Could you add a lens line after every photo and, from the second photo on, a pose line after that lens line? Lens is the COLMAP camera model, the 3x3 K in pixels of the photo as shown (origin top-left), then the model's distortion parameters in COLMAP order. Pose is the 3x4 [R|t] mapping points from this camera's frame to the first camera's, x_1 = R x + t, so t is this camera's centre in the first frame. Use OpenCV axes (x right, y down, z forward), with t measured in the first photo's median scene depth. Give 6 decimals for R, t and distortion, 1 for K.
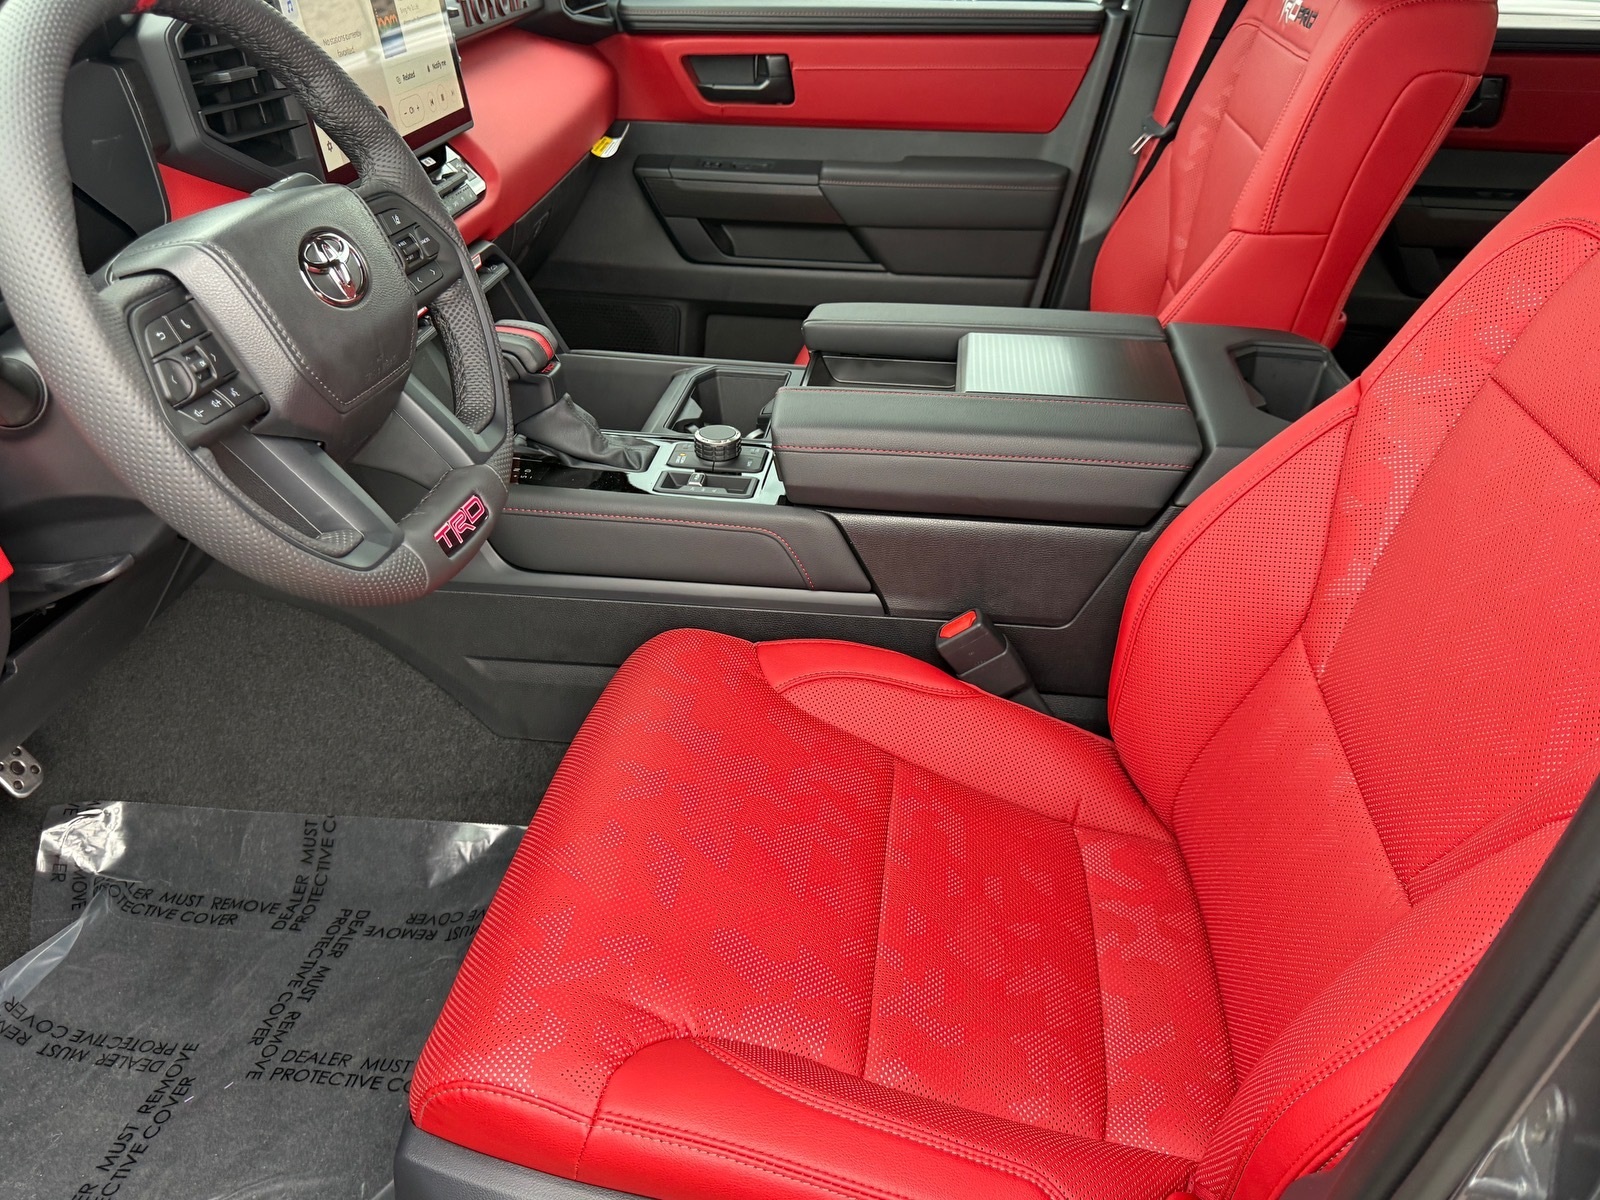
lens RADIAL K [[1286.3, 0, 800.0], [0, 1286.3, 600.0], [0, 0, 1]] dist [0.107765, -0.182843]
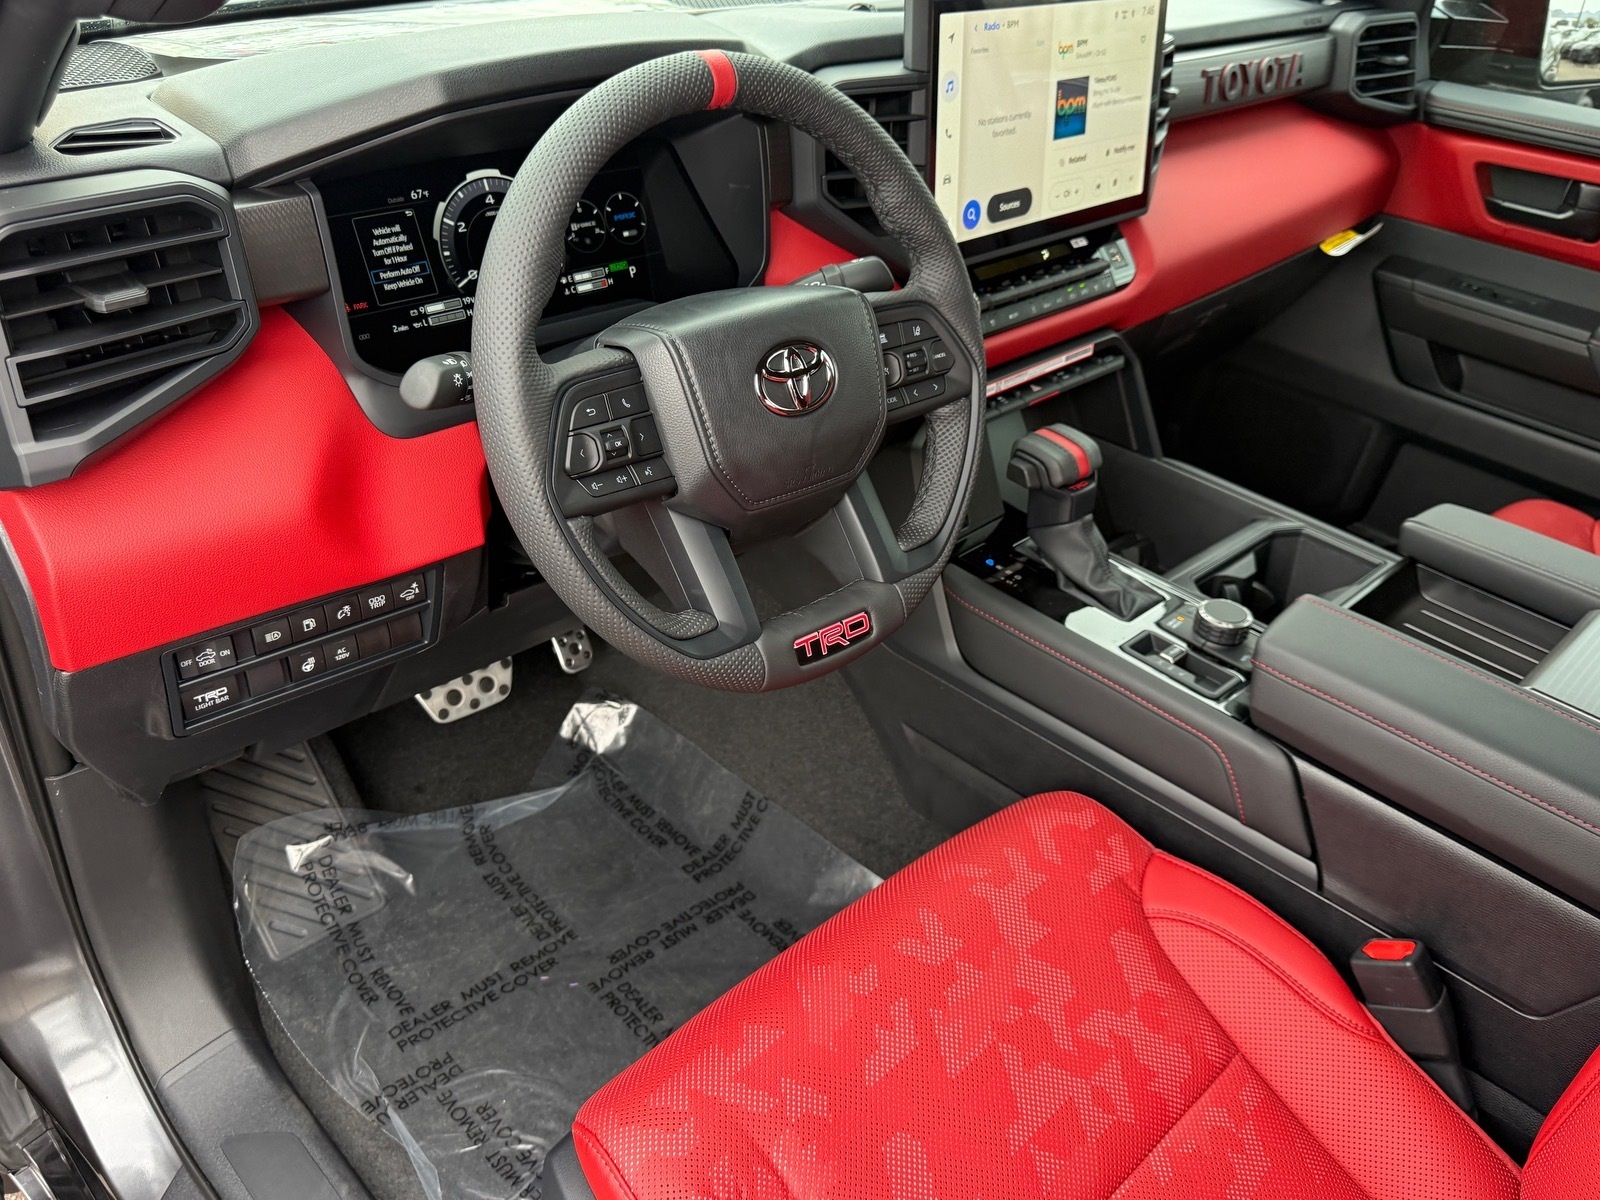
lens RADIAL K [[1286.3, 0, 800.0], [0, 1286.3, 600.0], [0, 0, 1]] dist [0.107765, -0.182843]
pose [[0.783604, 0.372202, -0.497424, 0.150493], [-0.361641, 0.924311, 0.121921, -0.141951], [0.505153, 0.084351, 0.858898, 0.080289]]
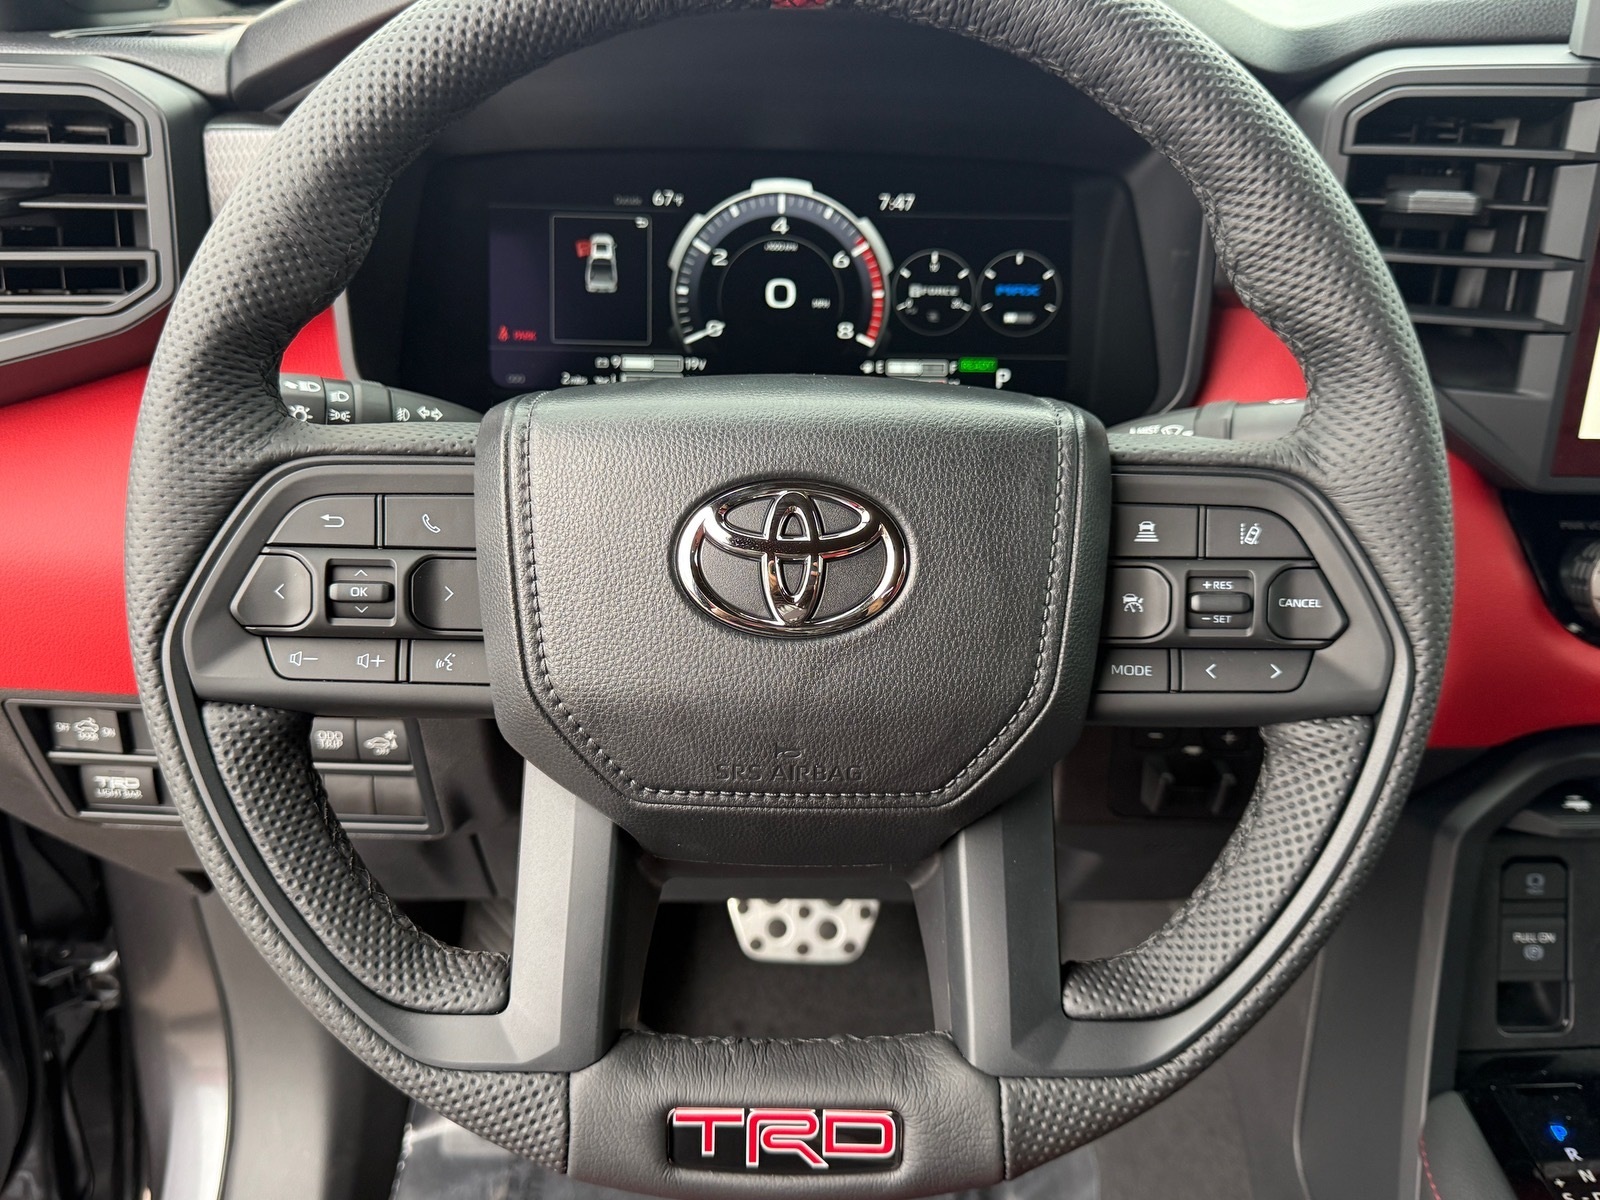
lens RADIAL K [[1341.3, 0, 800.0], [0, 1341.3, 600.0], [0, 0, 1]] dist [0.288828, -0.638464]
pose [[0.135675, 0.434461, -0.890413, 0.065344], [-0.509707, 0.801275, 0.313302, -0.259942], [0.849583, 0.411342, 0.330161, 0.543907]]
